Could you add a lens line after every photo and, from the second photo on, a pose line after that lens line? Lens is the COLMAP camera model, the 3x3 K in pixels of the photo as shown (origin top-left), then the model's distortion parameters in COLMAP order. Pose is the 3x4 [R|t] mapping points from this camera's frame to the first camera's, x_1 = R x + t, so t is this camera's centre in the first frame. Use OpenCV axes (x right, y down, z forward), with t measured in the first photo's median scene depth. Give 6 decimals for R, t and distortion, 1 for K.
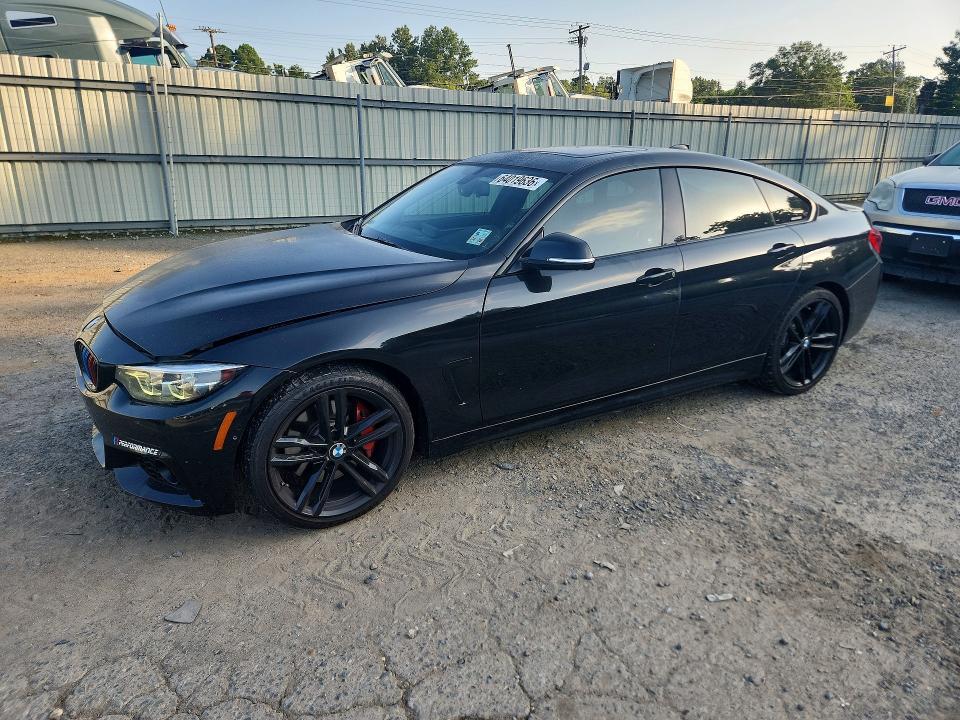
lens RADIAL K [[637.0, 0, 480.0], [0, 637.0, 360.0], [0, 0, 1]] dist [0.071557, -0.048233]
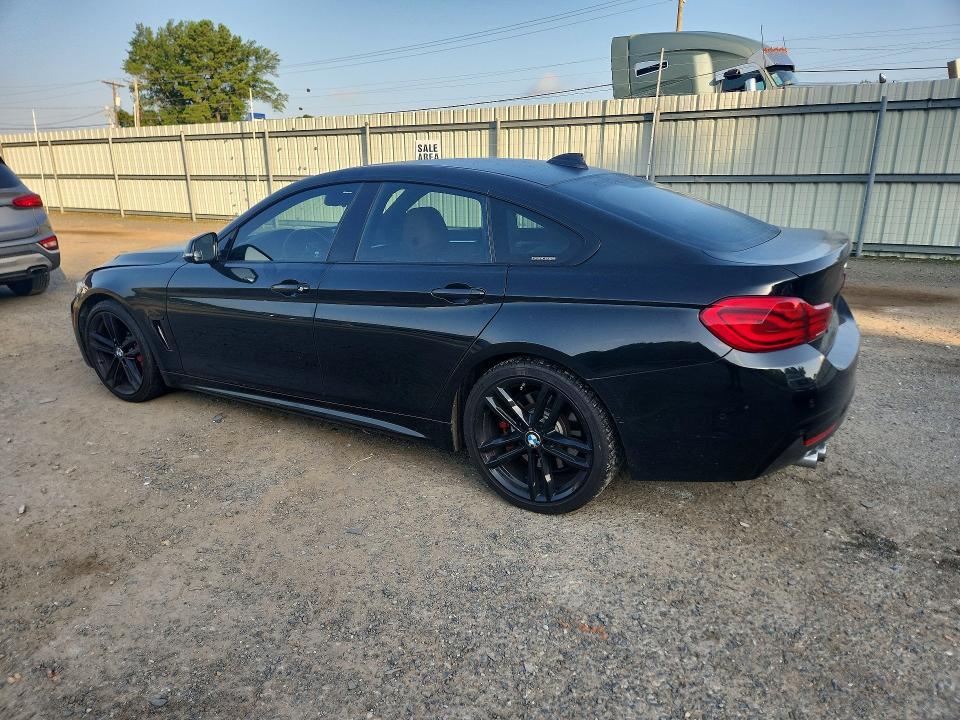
lens RADIAL K [[659.8, 0, 480.0], [0, 659.8, 360.0], [0, 0, 1]] dist [0.031773, -0.001478]
pose [[0.485857, 0.225475, -0.844455, 0.406093], [-0.255958, 0.960501, 0.109195, -0.065657], [0.835720, 0.163092, 0.524378, 0.221887]]
